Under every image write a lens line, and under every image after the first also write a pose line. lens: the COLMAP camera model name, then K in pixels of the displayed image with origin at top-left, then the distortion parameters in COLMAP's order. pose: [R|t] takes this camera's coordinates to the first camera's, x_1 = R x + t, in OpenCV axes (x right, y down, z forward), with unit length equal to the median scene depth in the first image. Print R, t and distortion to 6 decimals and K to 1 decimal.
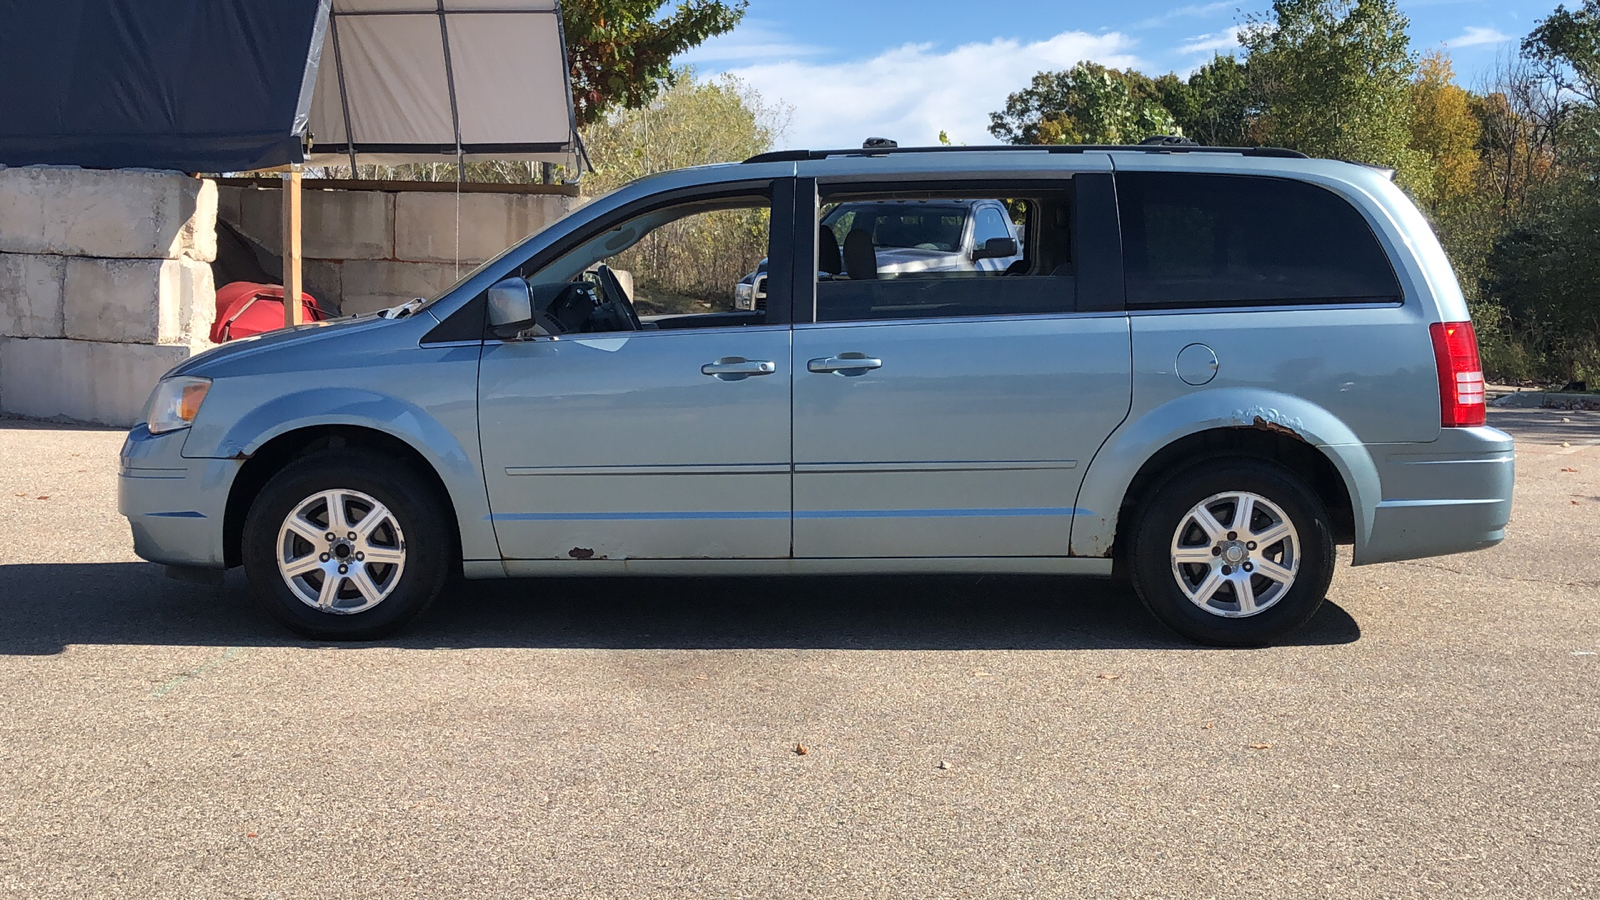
lens RADIAL K [[2108.0, 0, 802.6], [0, 2108.0, 465.2], [0, 0, 1]] dist [0.069944, 0.000000]
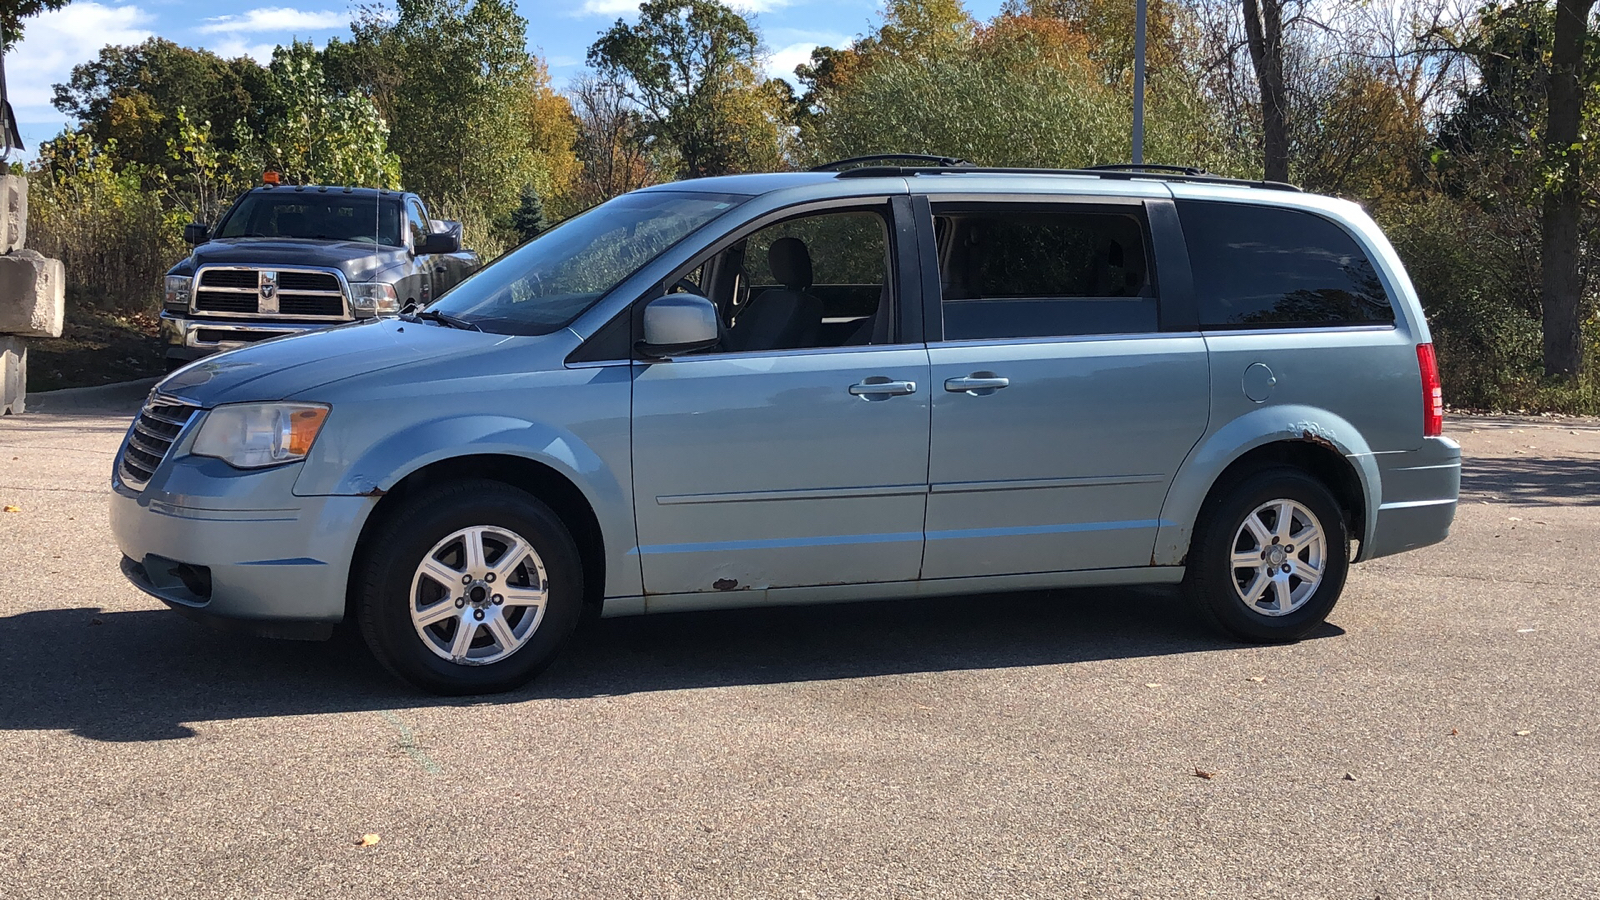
lens RADIAL K [[2108.0, 0, 782.5], [0, 2108.0, 444.7], [0, 0, 1]] dist [0.069944, 0.000000]
pose [[0.900401, -0.018227, 0.434679, -0.489964], [0.019710, 0.999805, 0.001096, -0.021461], [-0.434614, 0.007581, 0.900585, 0.137350]]
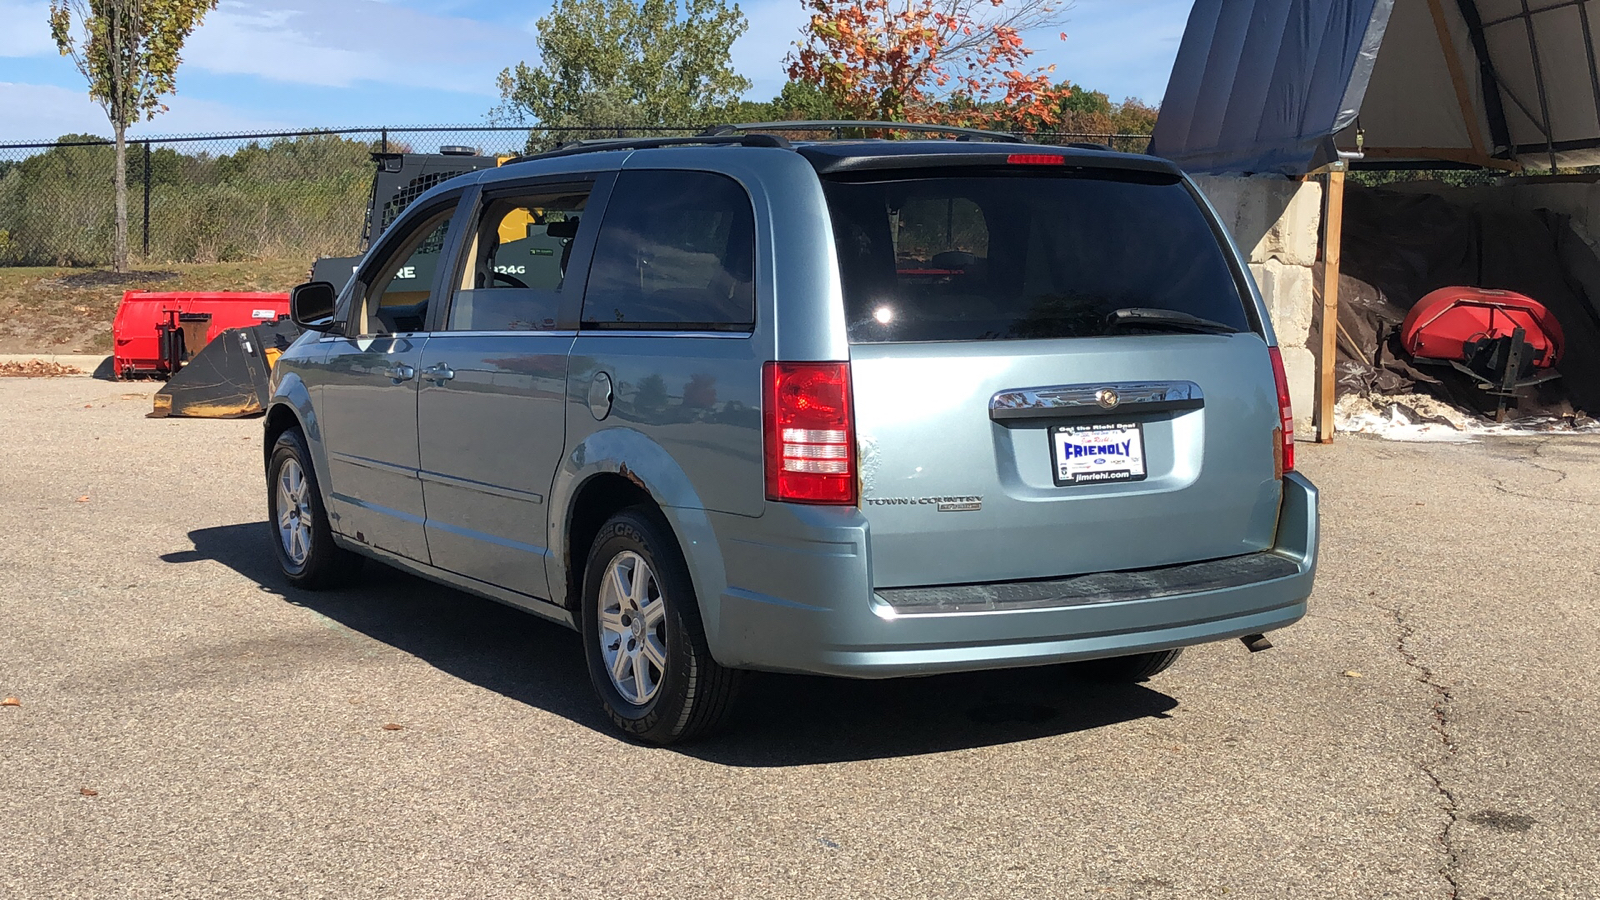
lens RADIAL K [[2108.0, 0, 807.6], [0, 2108.0, 482.7], [0, 0, 1]] dist [0.069944, 0.000000]
pose [[0.517690, 0.092405, -0.850564, 0.937551], [-0.084675, 0.994803, 0.056538, -0.066939], [0.851368, 0.042753, 0.522824, 0.621728]]
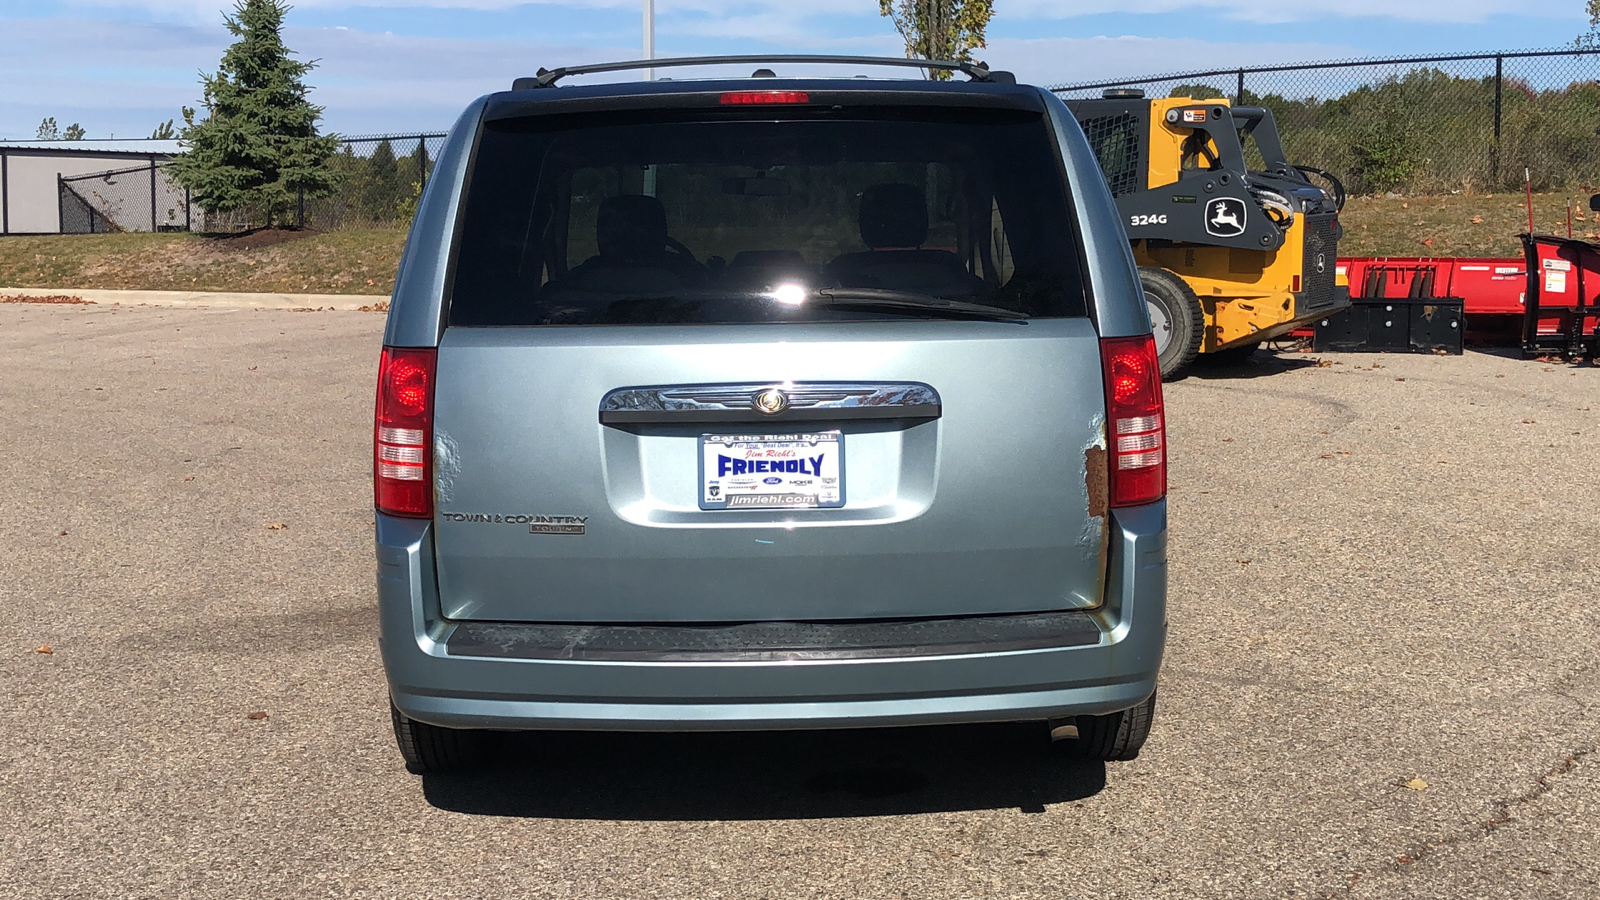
lens RADIAL K [[2108.0, 0, 788.9], [0, 2108.0, 450.4], [0, 0, 1]] dist [0.069944, 0.000000]
pose [[0.017313, 0.115759, -0.993126, 0.935725], [-0.086966, 0.989685, 0.113842, -0.118225], [0.996061, 0.084397, 0.027201, 1.104315]]
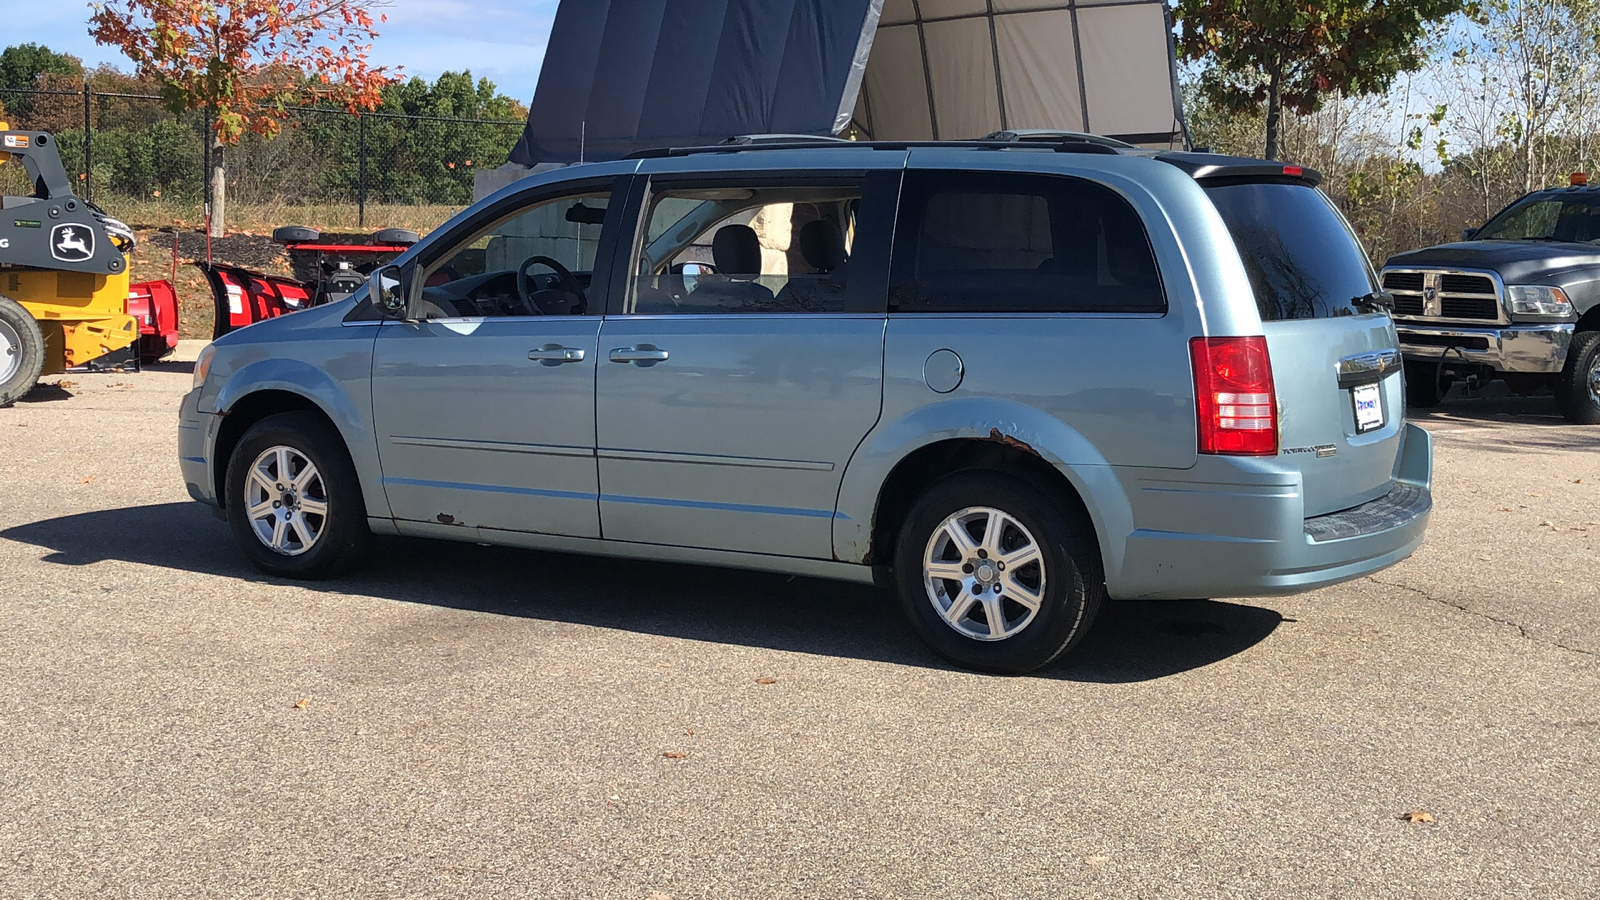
lens RADIAL K [[2108.0, 0, 817.4], [0, 2108.0, 439.6], [0, 0, 1]] dist [0.069944, 0.000000]
pose [[0.862659, 0.059871, -0.502230, 0.608436], [-0.063011, 0.997955, 0.010736, -0.022927], [0.501845, 0.022385, 0.864668, 0.146929]]
